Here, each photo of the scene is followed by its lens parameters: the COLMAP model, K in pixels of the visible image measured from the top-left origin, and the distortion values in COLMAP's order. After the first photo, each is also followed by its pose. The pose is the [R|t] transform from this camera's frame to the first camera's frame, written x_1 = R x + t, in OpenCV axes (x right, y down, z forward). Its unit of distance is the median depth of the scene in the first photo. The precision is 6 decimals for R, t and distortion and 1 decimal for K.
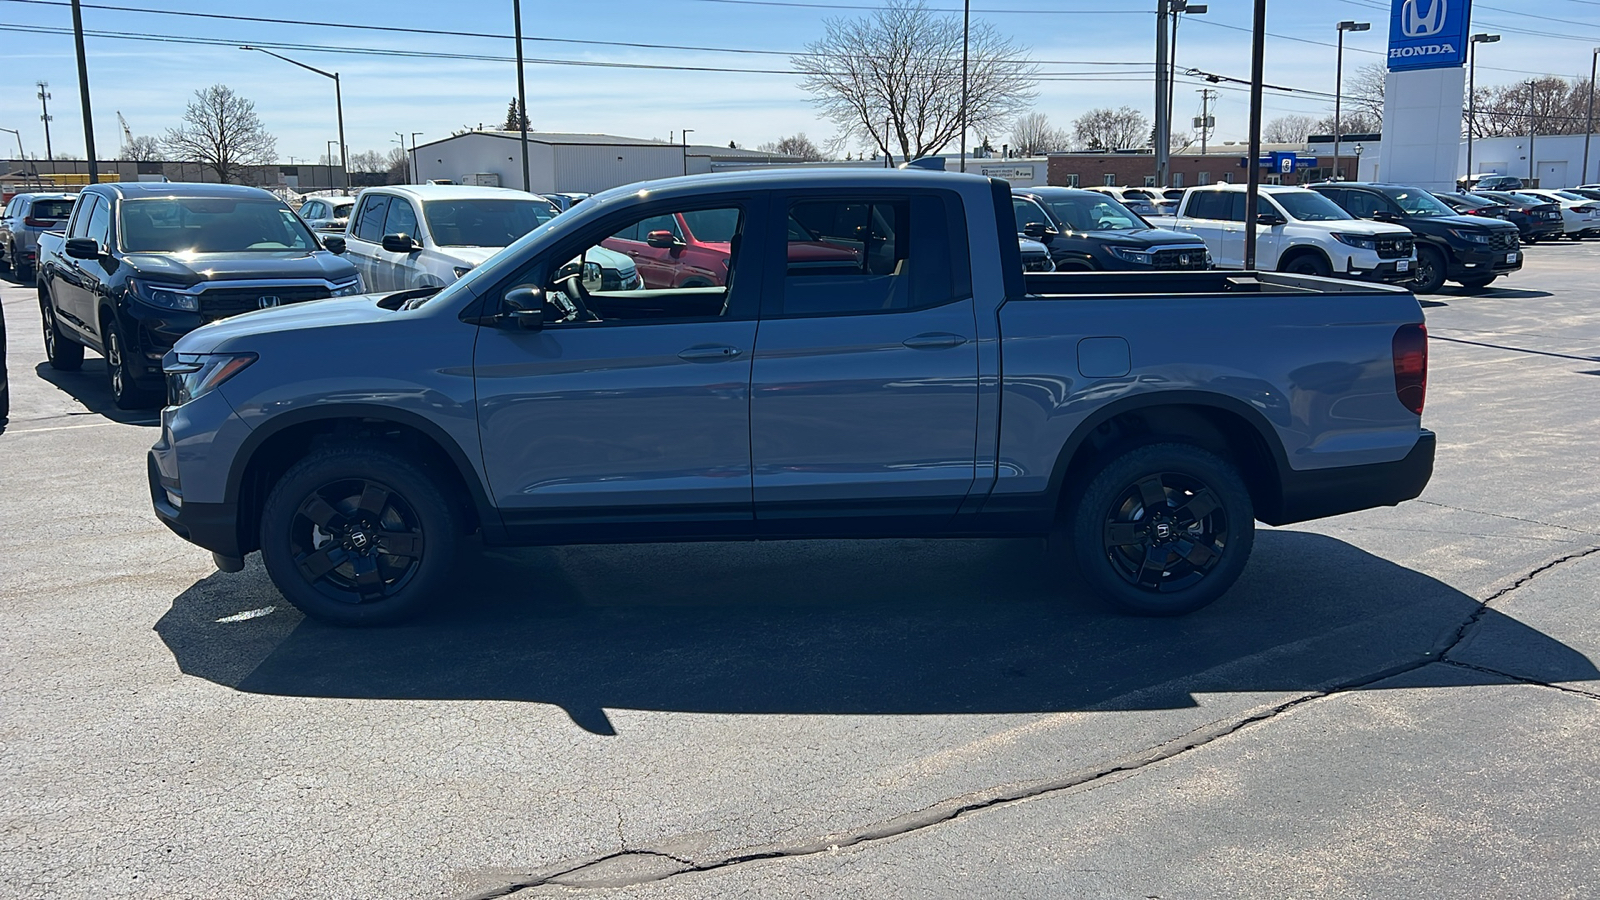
lens RADIAL K [[1420.1, 0, 862.7], [0, 1420.1, 391.8], [0, 0, 1]] dist [0.061458, 0.000866]
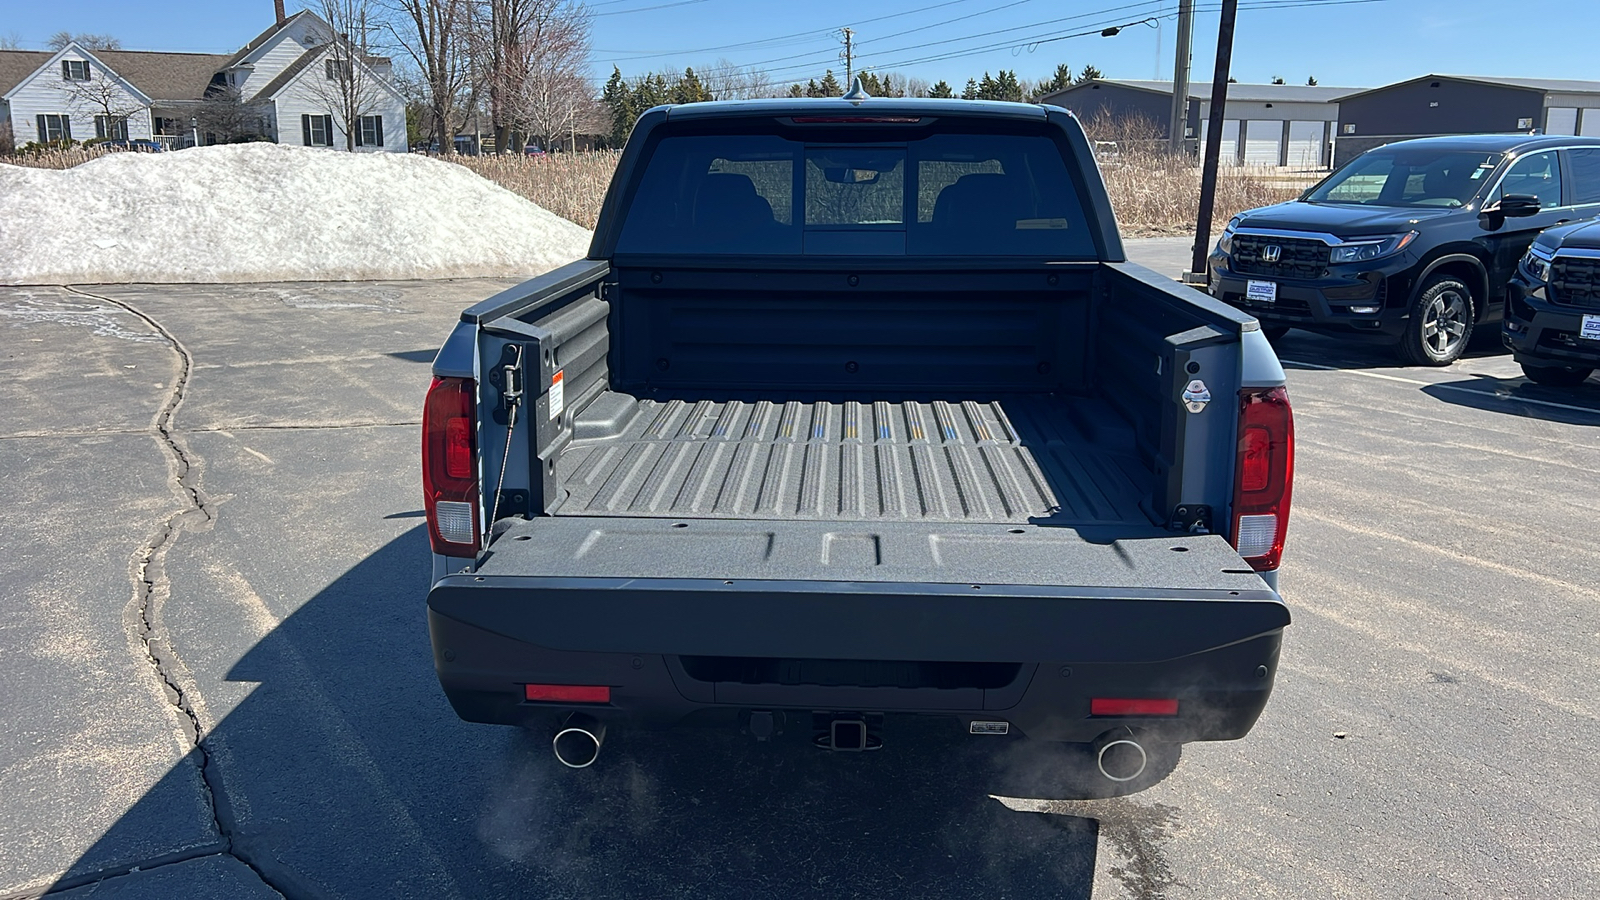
lens RADIAL K [[1384.7, 0, 798.5], [0, 1384.7, 459.1], [0, 0, 1]] dist [0.032963, -0.014983]
pose [[-0.133250, 0.212588, -0.968014, 0.063183], [-0.138456, 0.963153, 0.230579, -0.011203], [0.981364, 0.164752, -0.098906, 0.086079]]
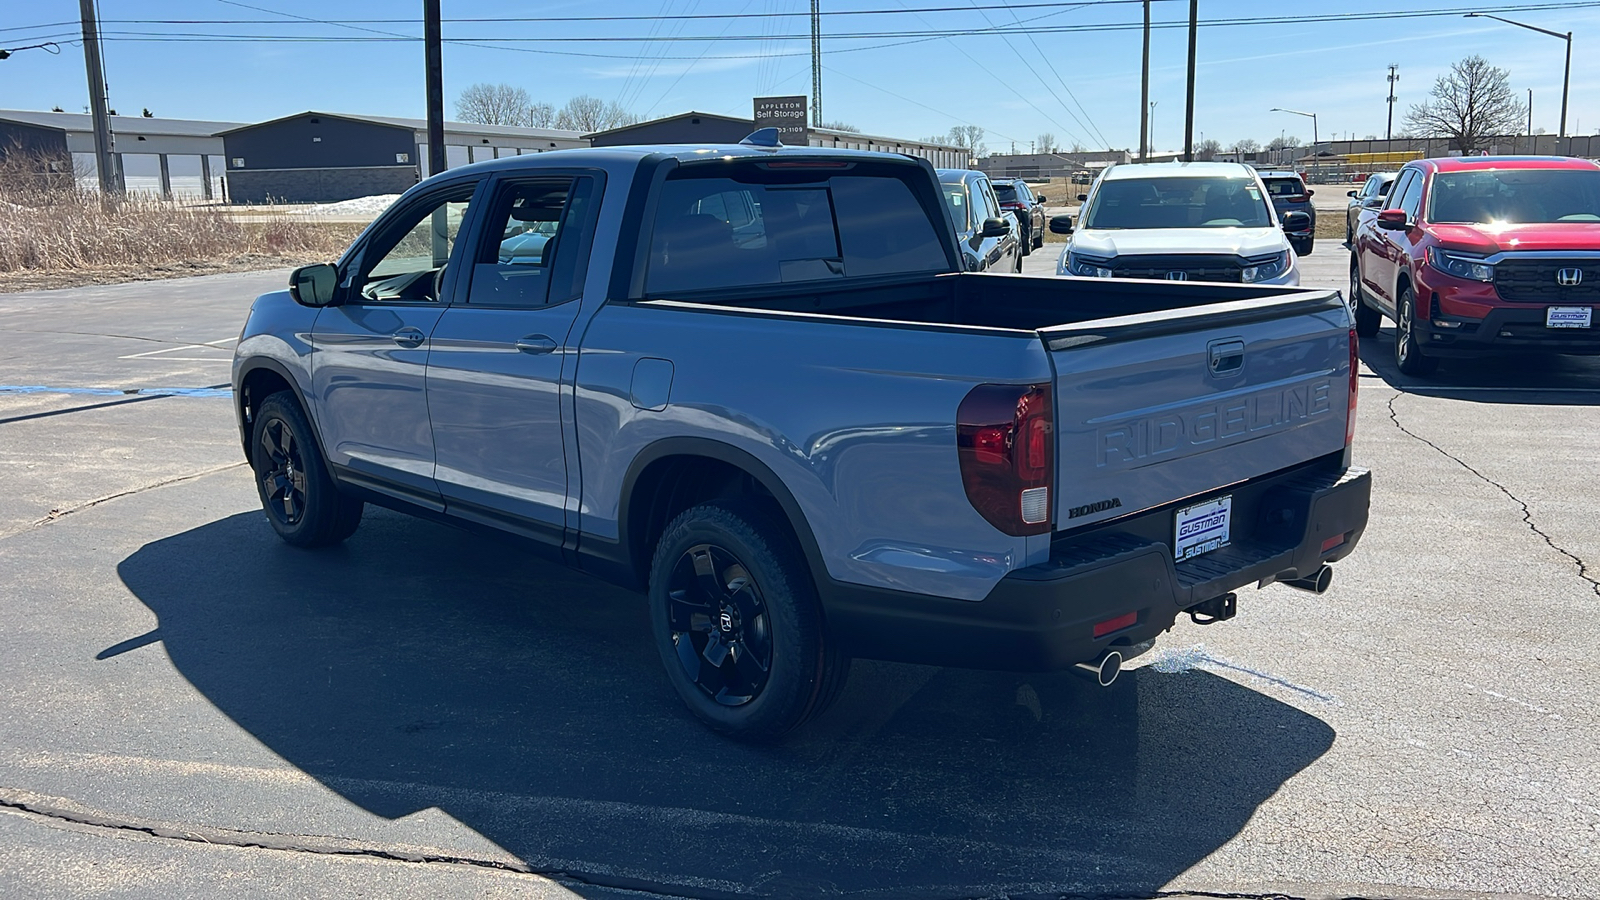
lens RADIAL K [[1383.7, 0, 800.0], [0, 1383.7, 450.0], [0, 0, 1]] dist [0.039114, -0.028270]
pose [[0.614351, 0.142028, -0.776145, 0.057483], [-0.092086, 0.989850, 0.108245, -0.005699], [0.783641, 0.004972, 0.621194, 0.041118]]
